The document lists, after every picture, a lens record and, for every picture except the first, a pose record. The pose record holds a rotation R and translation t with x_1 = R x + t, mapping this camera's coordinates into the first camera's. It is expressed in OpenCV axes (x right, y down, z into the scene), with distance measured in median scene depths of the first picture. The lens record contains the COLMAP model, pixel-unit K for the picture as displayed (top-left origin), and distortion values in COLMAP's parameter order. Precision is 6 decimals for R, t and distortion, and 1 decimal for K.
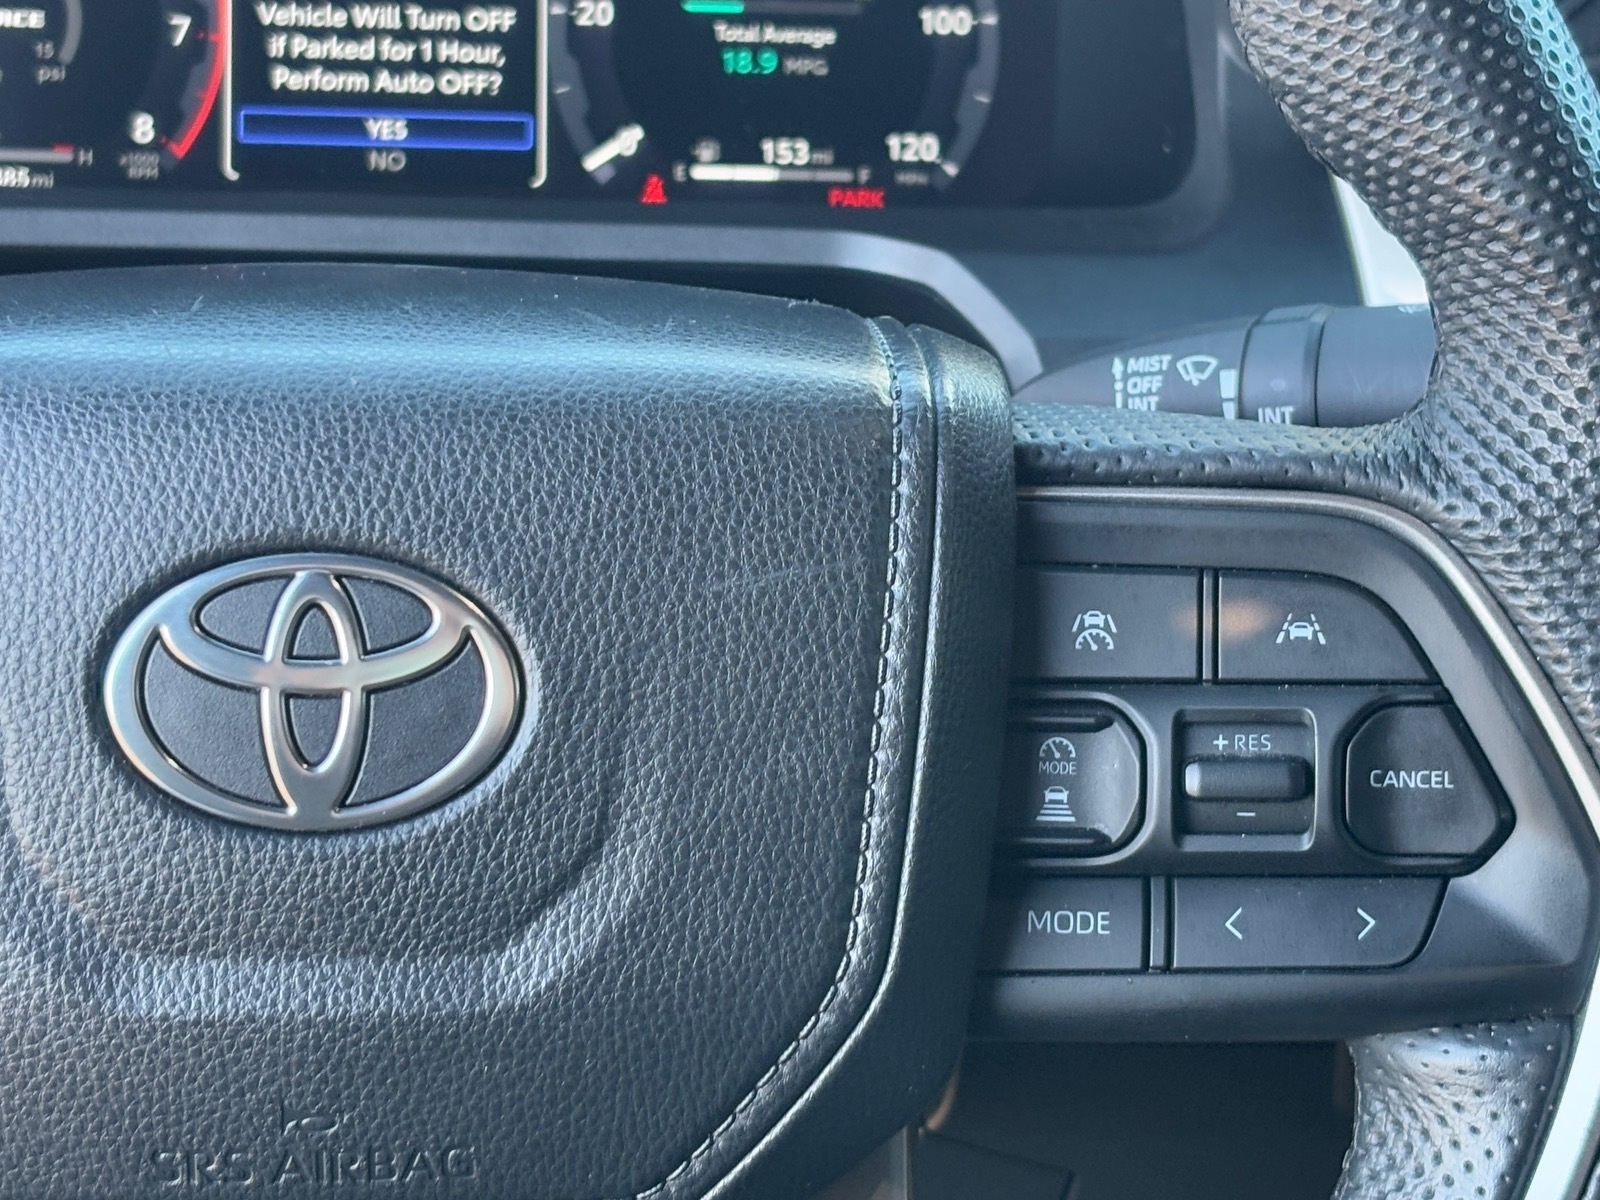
lens RADIAL K [[3439.1, 0, 805.8], [0, 3439.1, 592.3], [0, 0, 1]] dist [0.330144, -1.704655]
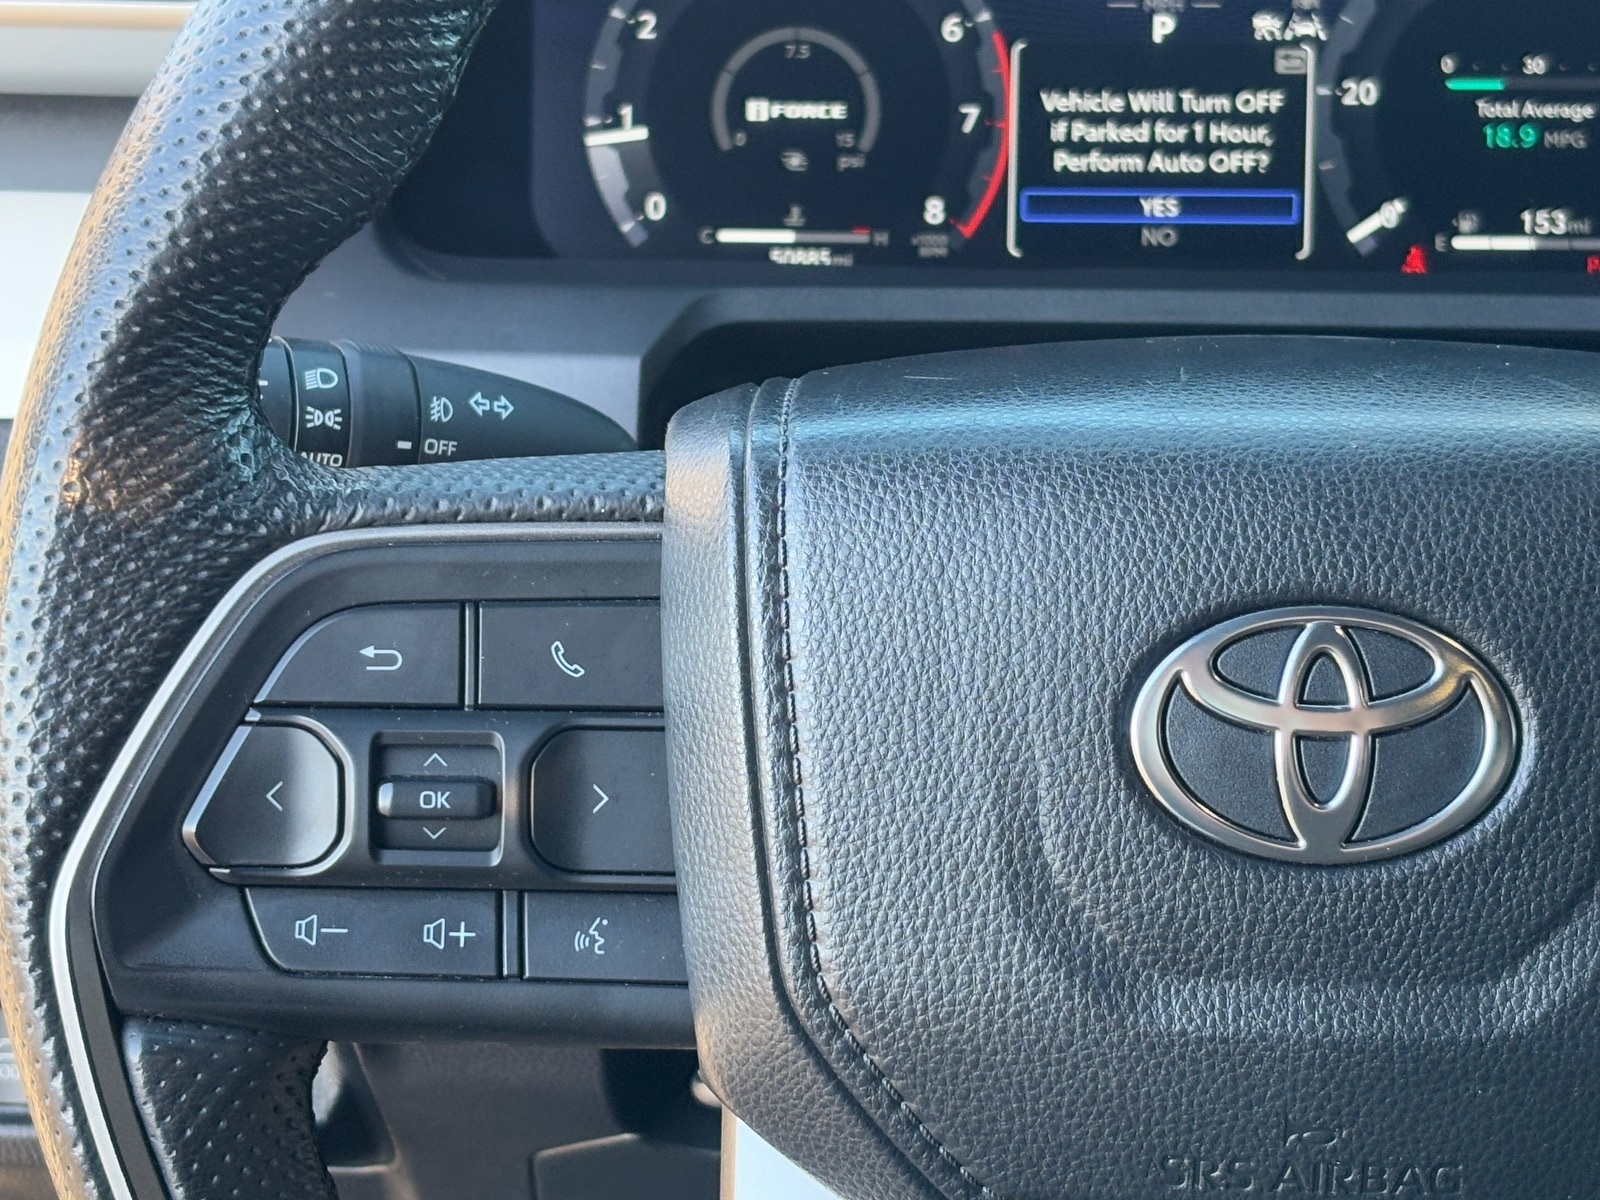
lens RADIAL K [[3349.9, 0, 767.3], [0, 3349.9, 597.3], [0, 0, 1]] dist [0.294927, -1.535524]
pose [[0.991677, 0.007138, -0.128549, -0.163807], [-0.009019, 0.999861, -0.014058, 0.002258], [0.128431, 0.015101, 0.991603, -0.056461]]
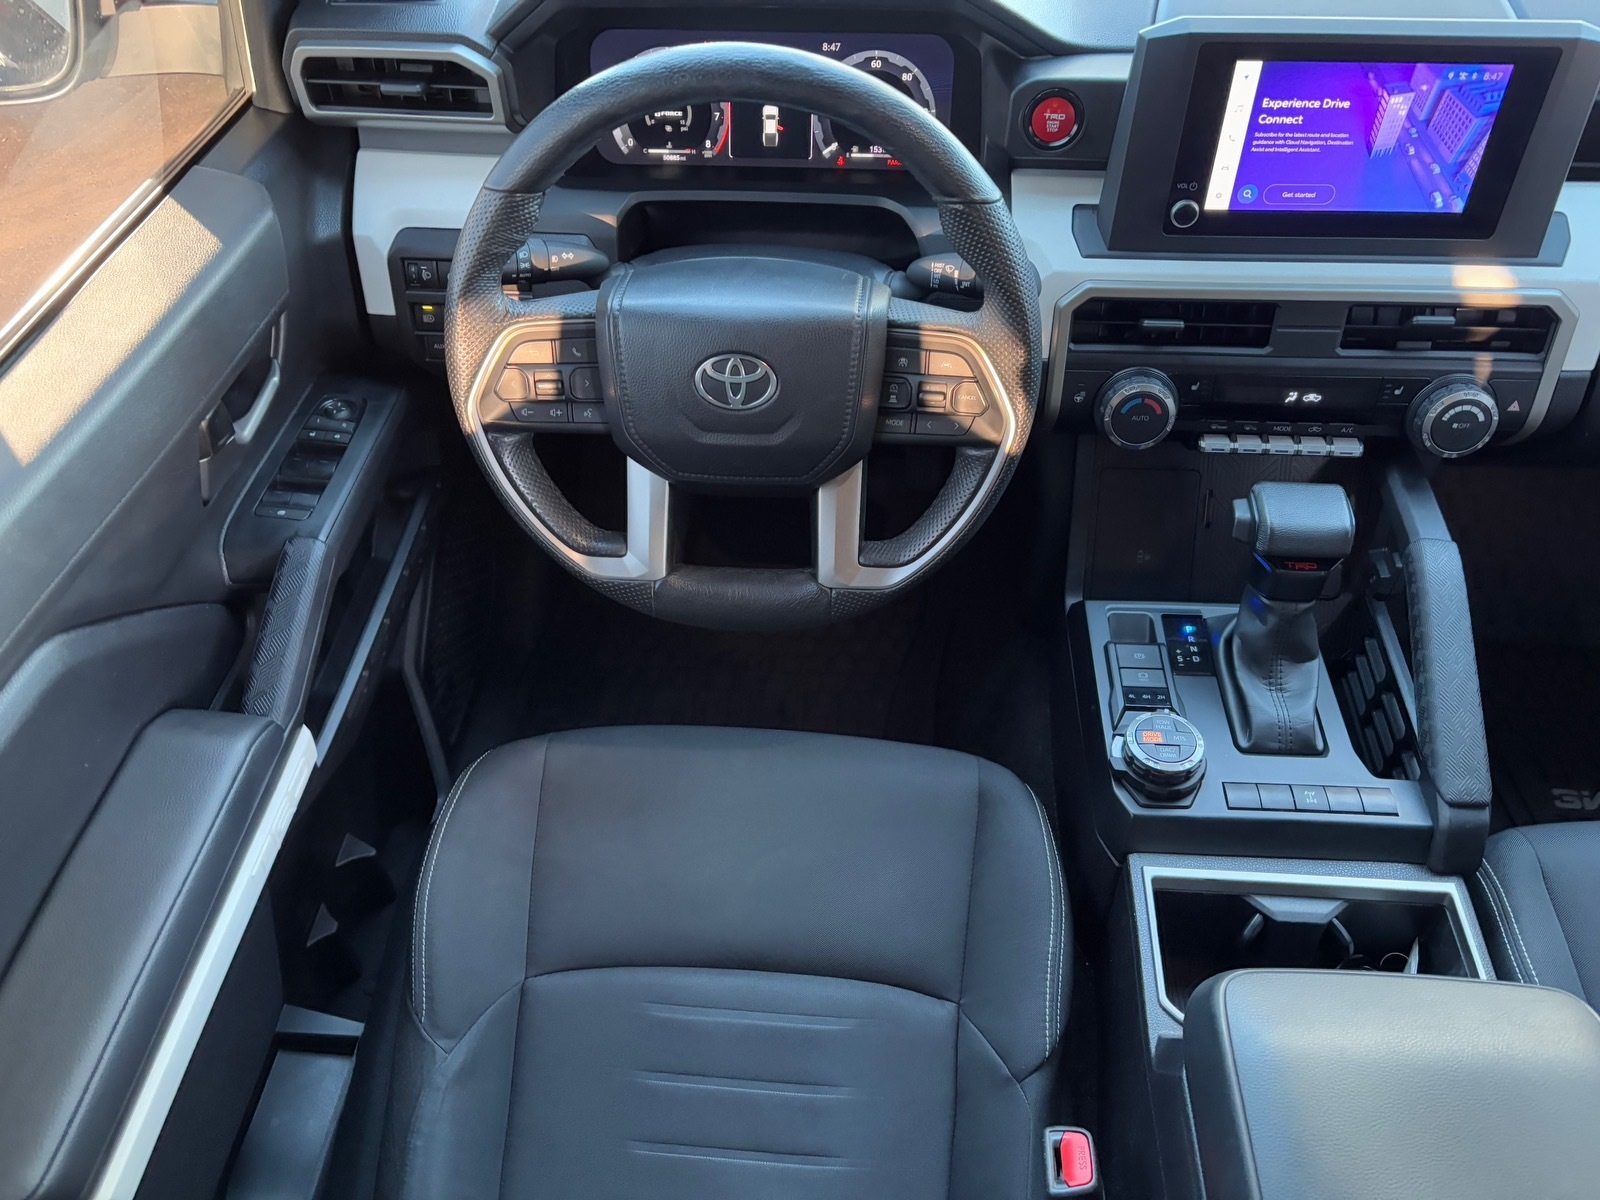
lens RADIAL K [[1209.7, 0, 793.4], [0, 1209.7, 607.1], [0, 0, 1]] dist [0.057172, -0.073254]
pose [[0.989238, 0.067015, -0.130068, 0.171081], [-0.002878, 0.897687, 0.440625, -0.409249], [0.146289, -0.435508, 0.888218, -0.614488]]
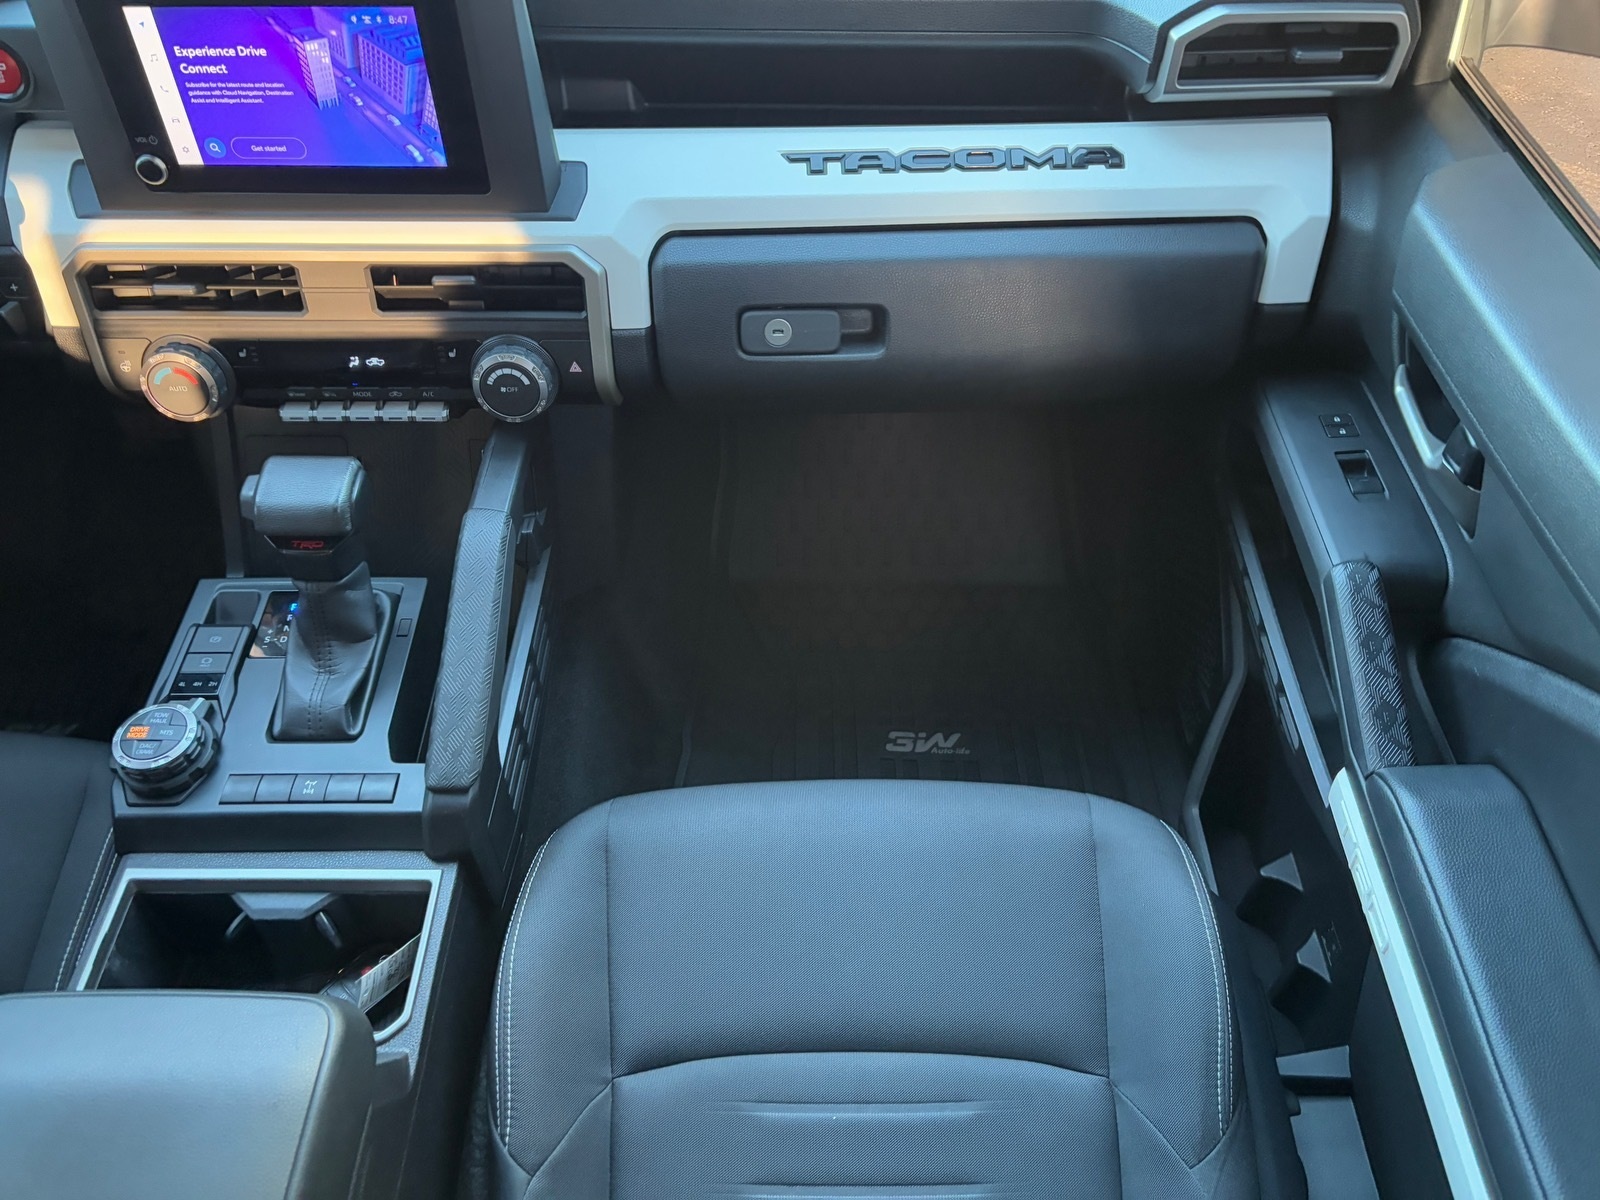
lens RADIAL K [[1211.8, 0, 797.9], [0, 1211.8, 591.1], [0, 0, 1]] dist [0.012252, -0.004874]
pose [[0.996506, 0.037240, -0.074763, 1.490840], [0.004278, 0.871174, 0.490956, -0.451248], [0.083414, -0.489560, 0.867970, -0.334391]]
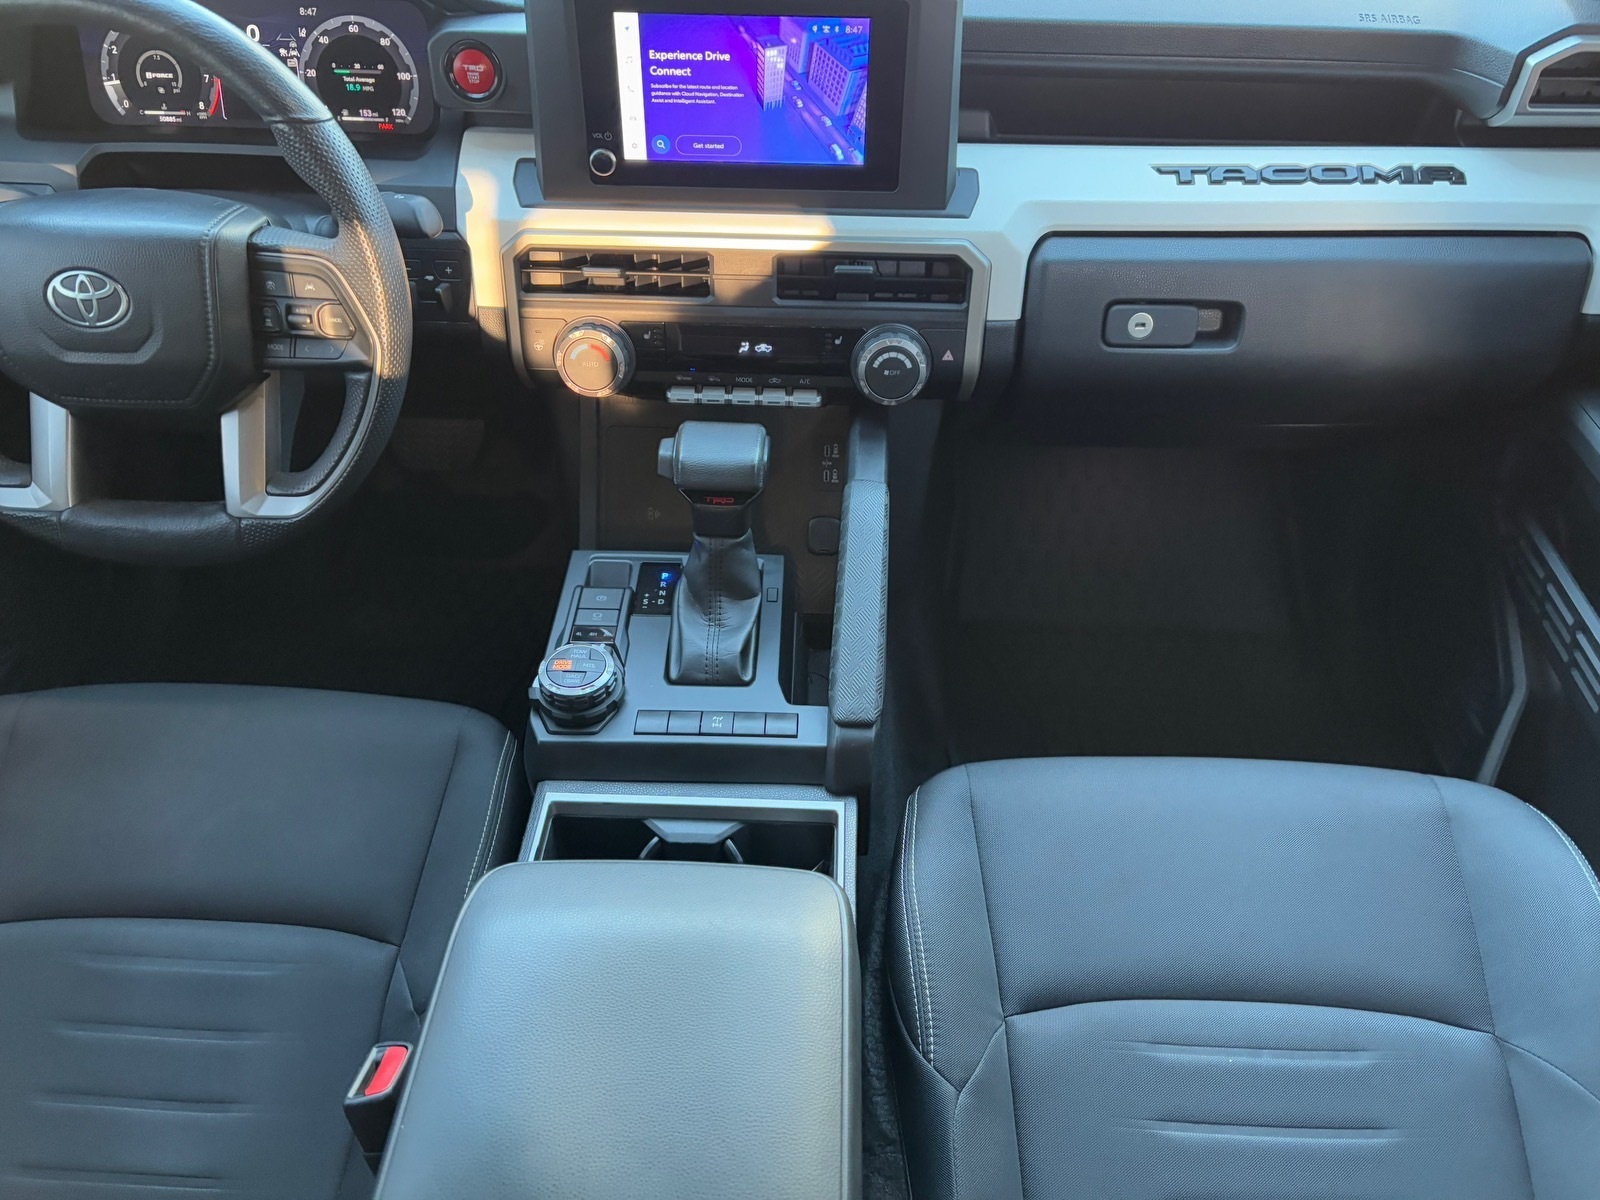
lens RADIAL K [[1218.9, 0, 802.1], [0, 1218.9, 595.1], [0, 0, 1]] dist [0.066772, -0.089430]
pose [[0.994249, 0.054506, -0.092188, 0.979716], [-0.015717, 0.925740, 0.377834, -0.243153], [0.105936, -0.374212, 0.921272, -0.632195]]
